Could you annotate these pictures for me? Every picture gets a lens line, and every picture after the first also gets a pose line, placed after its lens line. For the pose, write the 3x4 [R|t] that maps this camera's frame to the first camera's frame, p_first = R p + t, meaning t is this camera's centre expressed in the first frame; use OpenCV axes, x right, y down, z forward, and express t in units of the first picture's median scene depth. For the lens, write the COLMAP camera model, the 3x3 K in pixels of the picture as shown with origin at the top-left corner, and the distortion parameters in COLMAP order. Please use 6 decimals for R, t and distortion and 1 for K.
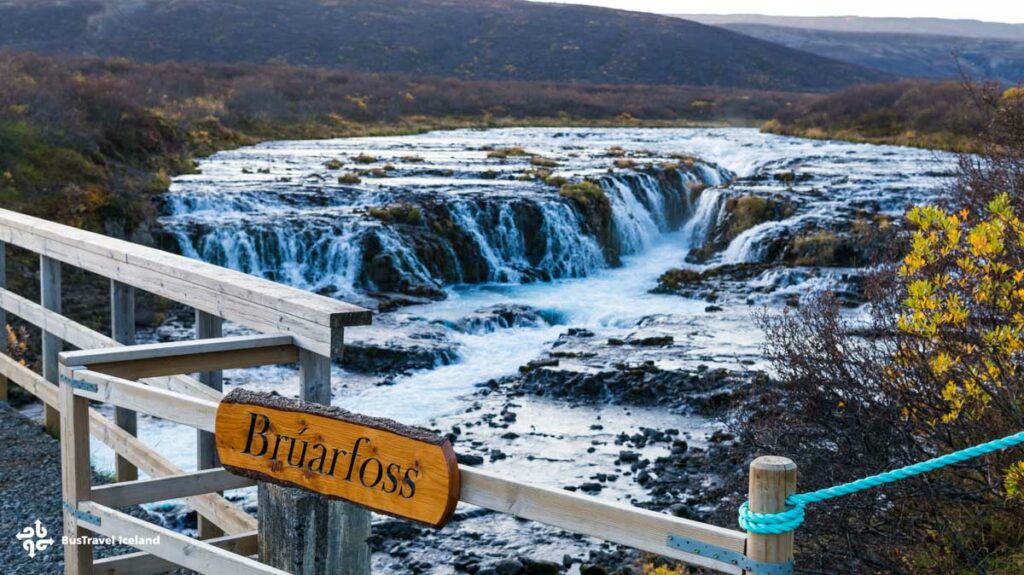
lens RADIAL K [[1339.1, 0, 512.0], [0, 1339.1, 287.5], [0, 0, 1]] dist [0.014101, -0.000306]
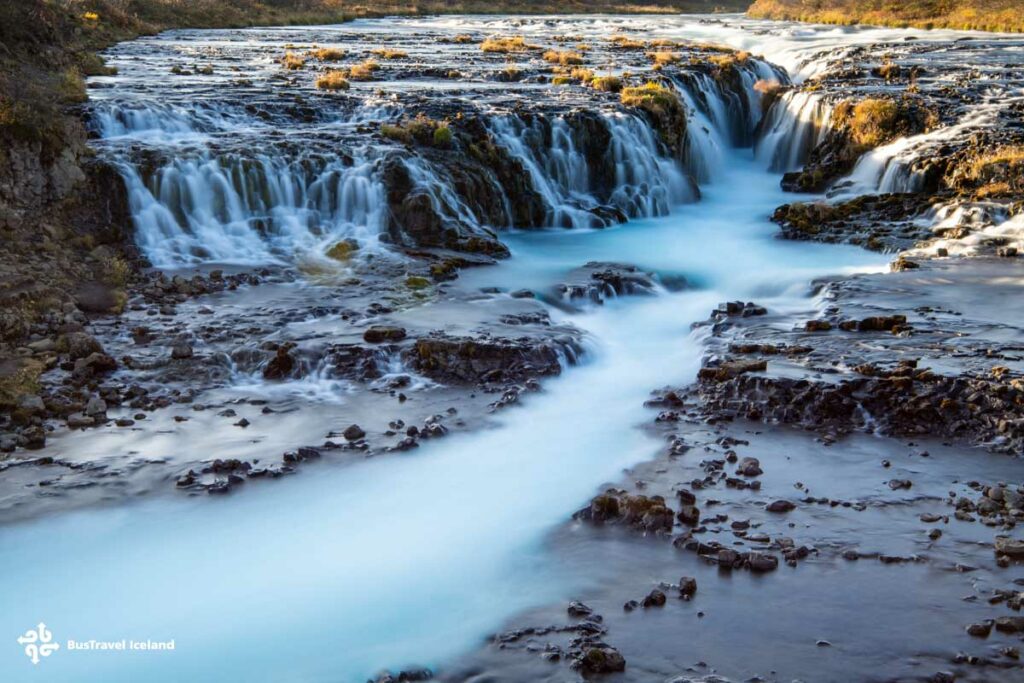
lens RADIAL K [[1506.2, 0, 512.0], [0, 1506.2, 341.5], [0, 0, 1]] dist [0.200115, 0.148733]
pose [[0.996770, -0.021265, 0.077448, -0.099973], [0.014124, 0.995694, 0.091615, -0.017379], [-0.079063, -0.090225, 0.992778, 0.181589]]
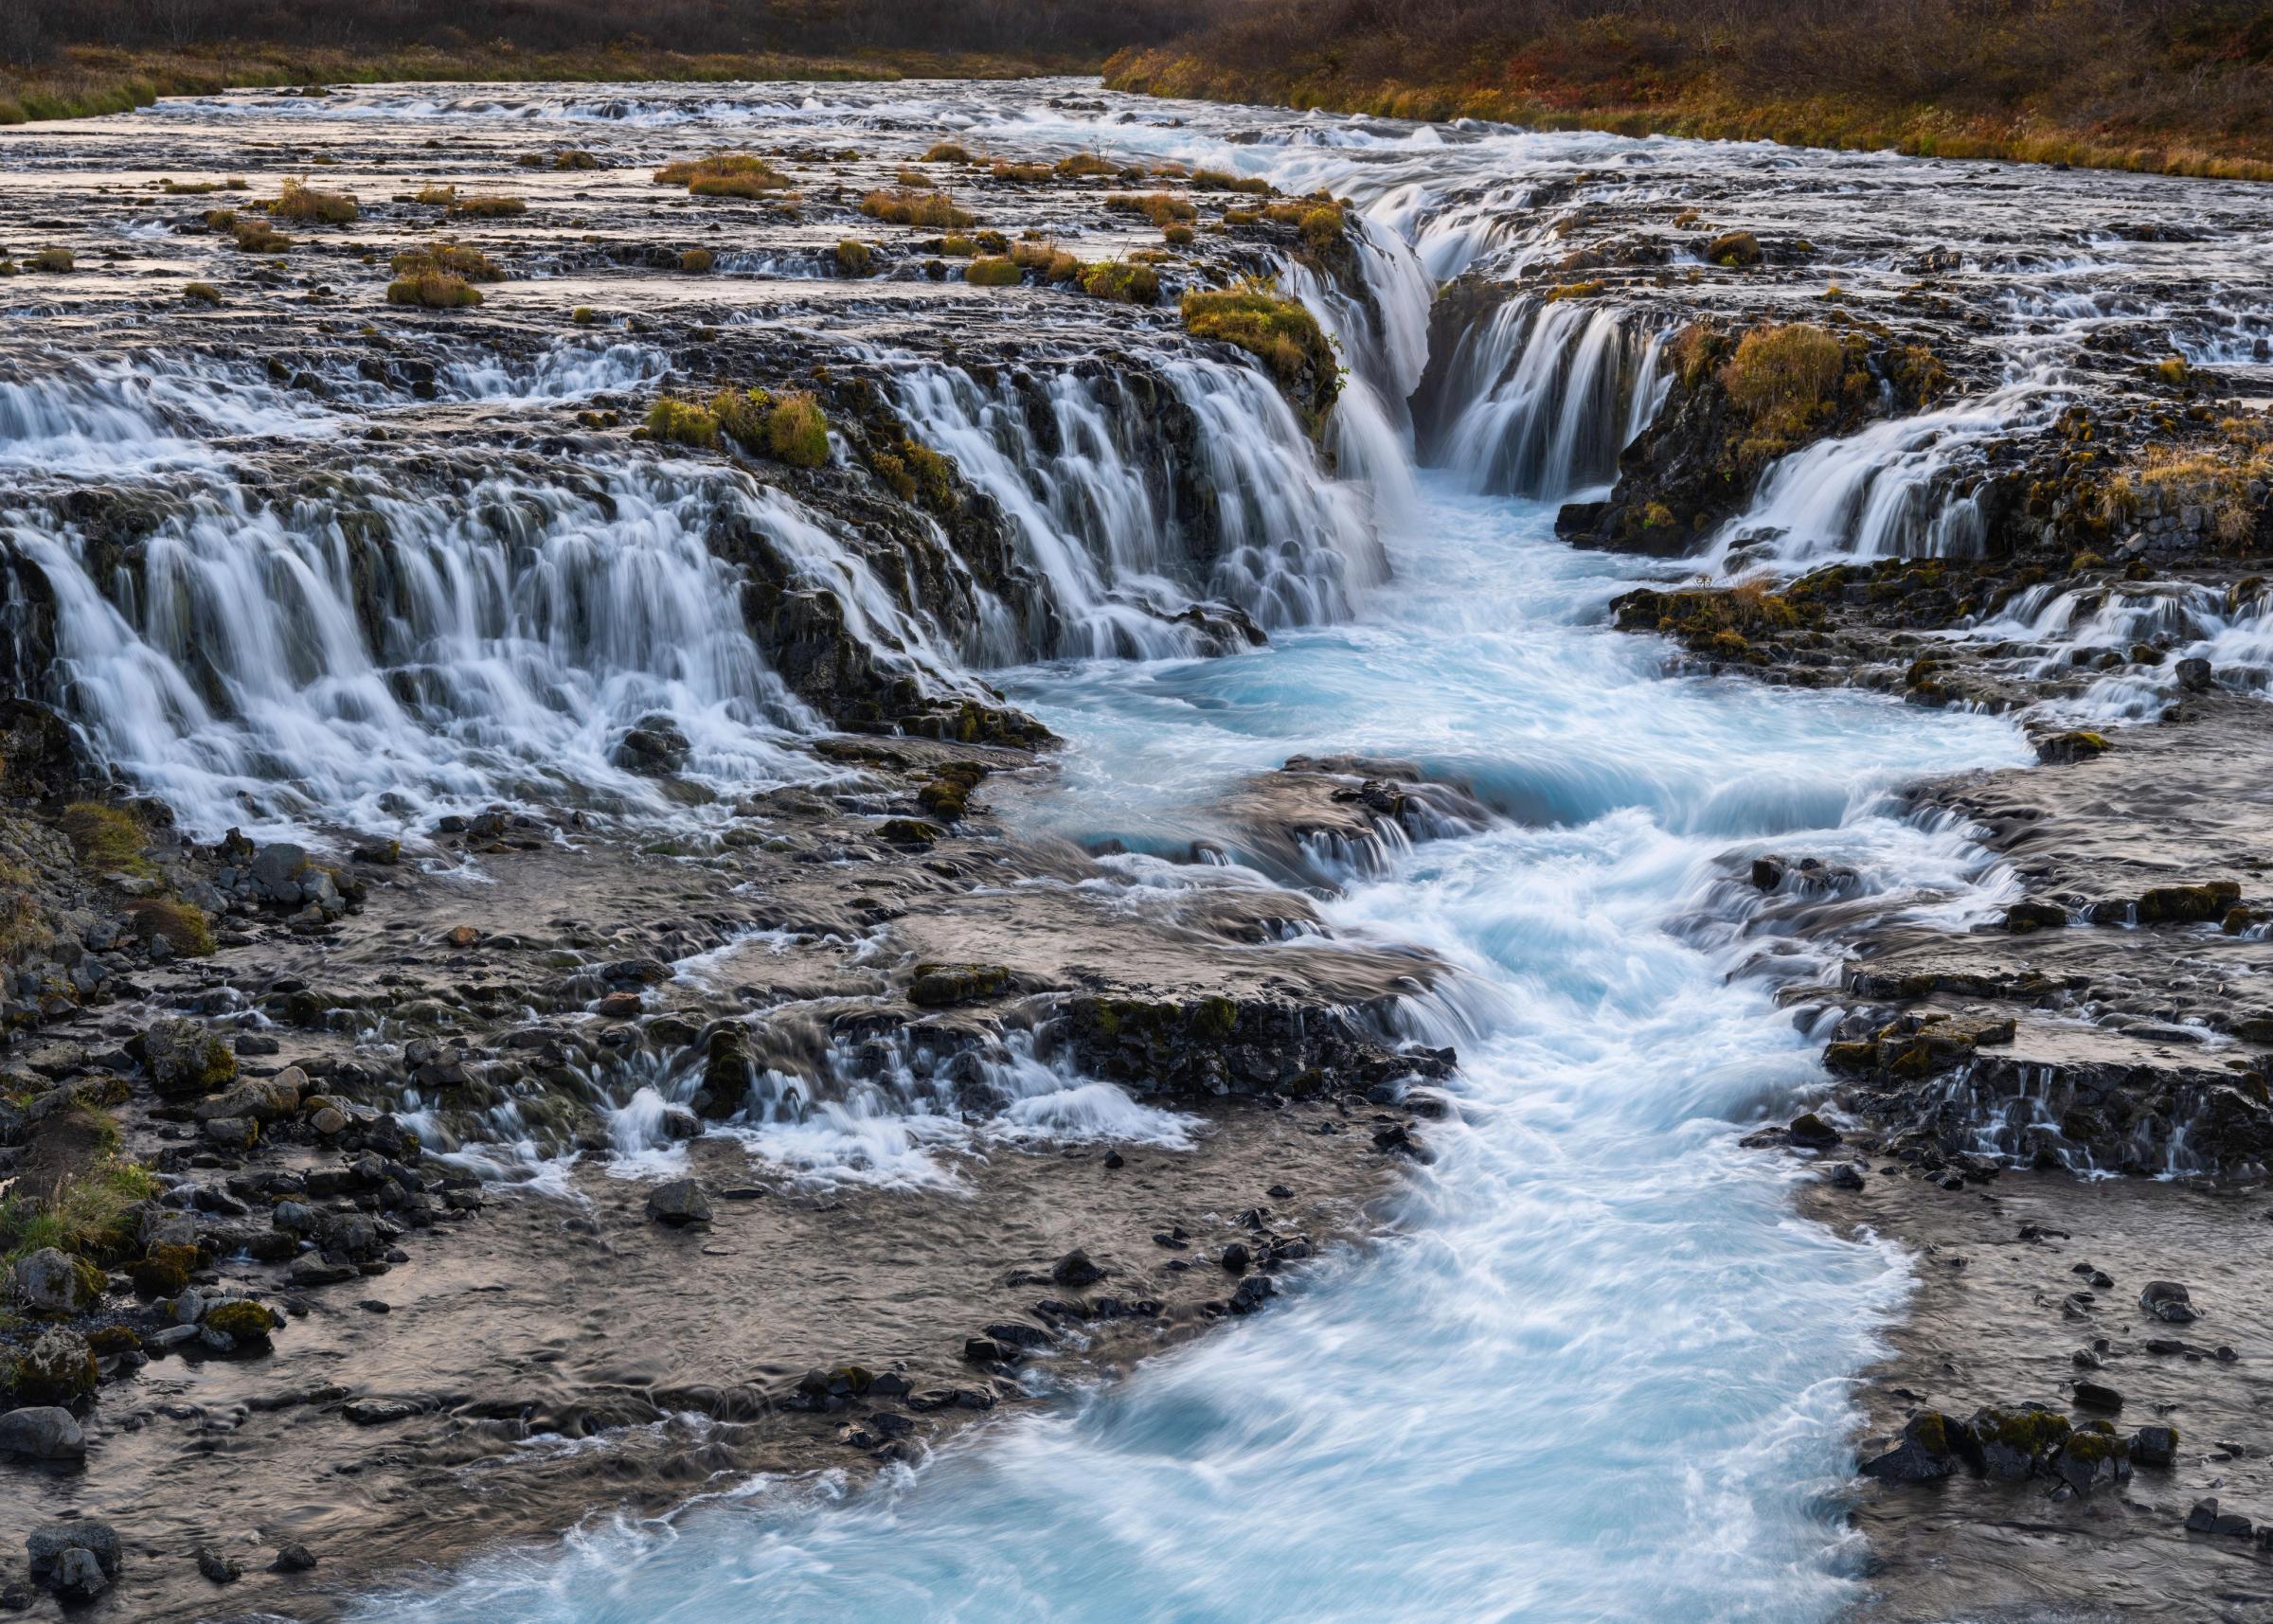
lens RADIAL K [[3934.7, 0, 1136.5], [0, 3934.7, 812.0], [0, 0, 1]] dist [0.013382, 0.052513]
pose [[0.961467, -0.053488, 0.269666, -0.223098], [0.035404, 0.996813, 0.071486, -0.030847], [-0.272630, -0.059184, 0.960297, 0.216446]]
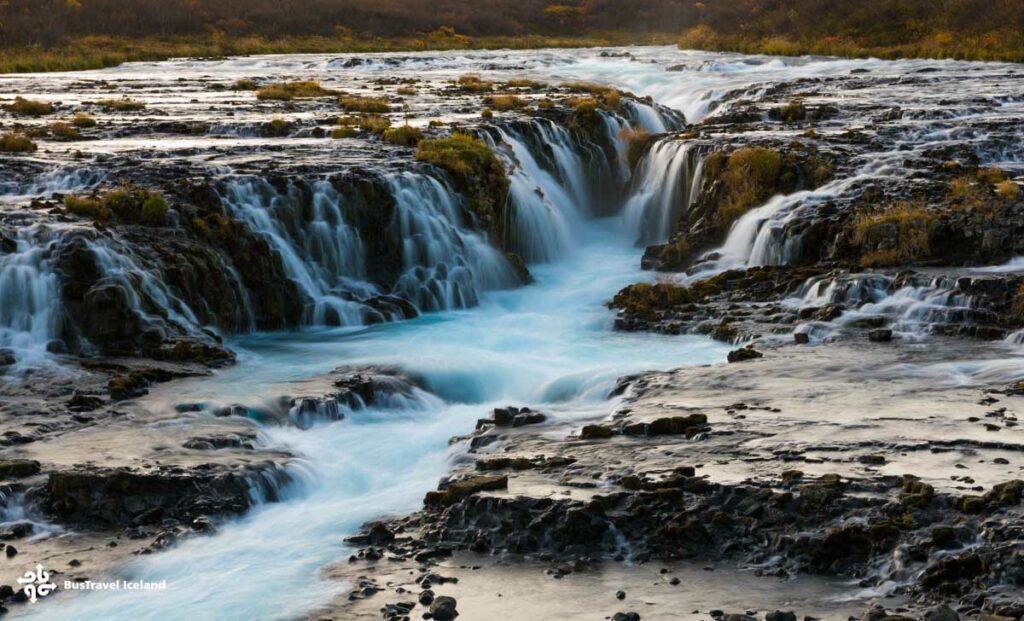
lens RADIAL K [[2140.4, 0, 565.8], [0, 2140.4, 307.3], [0, 0, 1]] dist [0.308865, 0.155753]
pose [[0.987654, -0.052063, 0.147745, -0.040499], [0.052609, 0.998615, 0.000213, -0.006138], [-0.147551, 0.007563, 0.989026, 0.129320]]
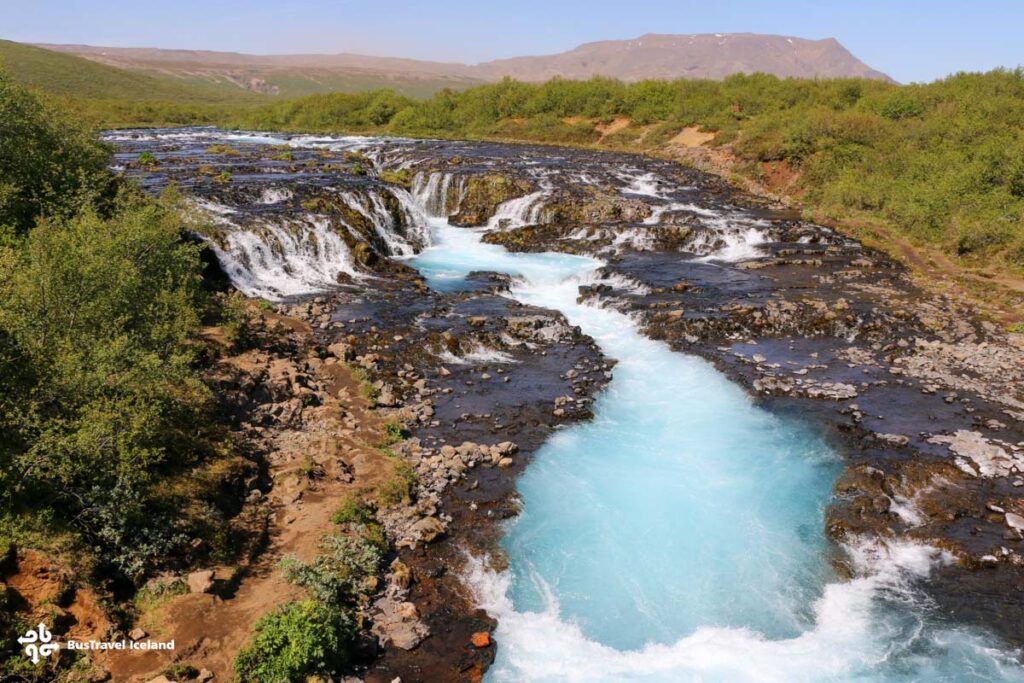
lens RADIAL K [[875.4, 0, 512.0], [0, 875.4, 341.5], [0, 0, 1]] dist [-0.195699, 0.184879]
pose [[0.791978, -0.155053, 0.590533, -0.413591], [0.075903, 0.984716, 0.156755, -0.042850], [-0.605813, -0.079323, 0.791643, 0.282973]]
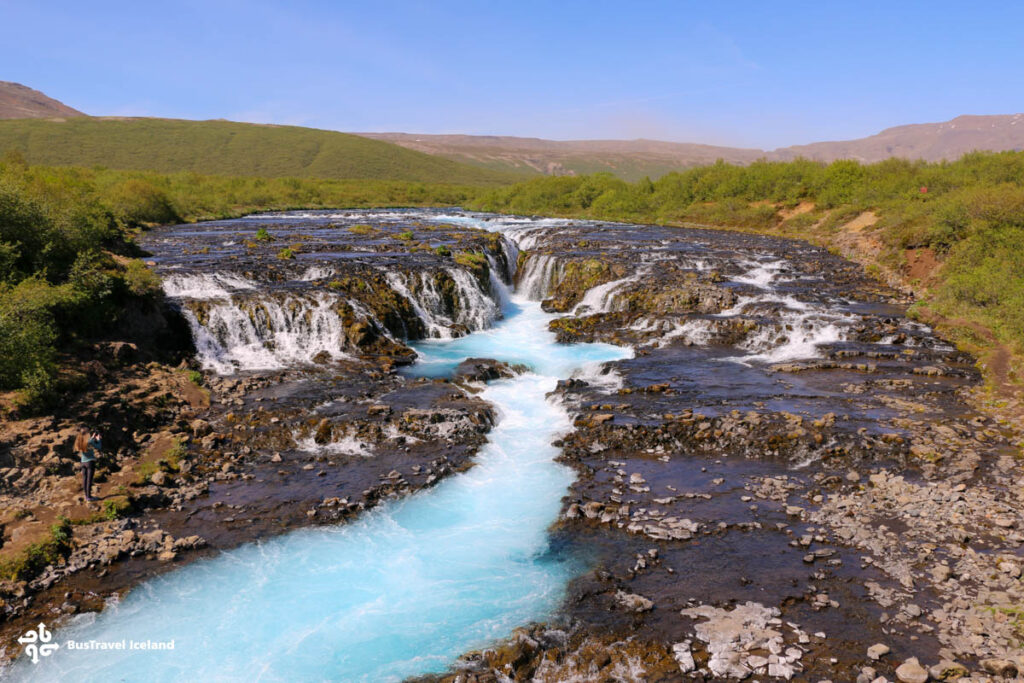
lens RADIAL K [[875.4, 0, 512.0], [0, 875.4, 341.5], [0, 0, 1]] dist [-0.195699, 0.184879]
pose [[0.950797, -0.055228, 0.304851, -0.184350], [0.044588, 0.998132, 0.041763, -0.029641], [-0.306588, -0.026115, 0.951484, 0.214341]]
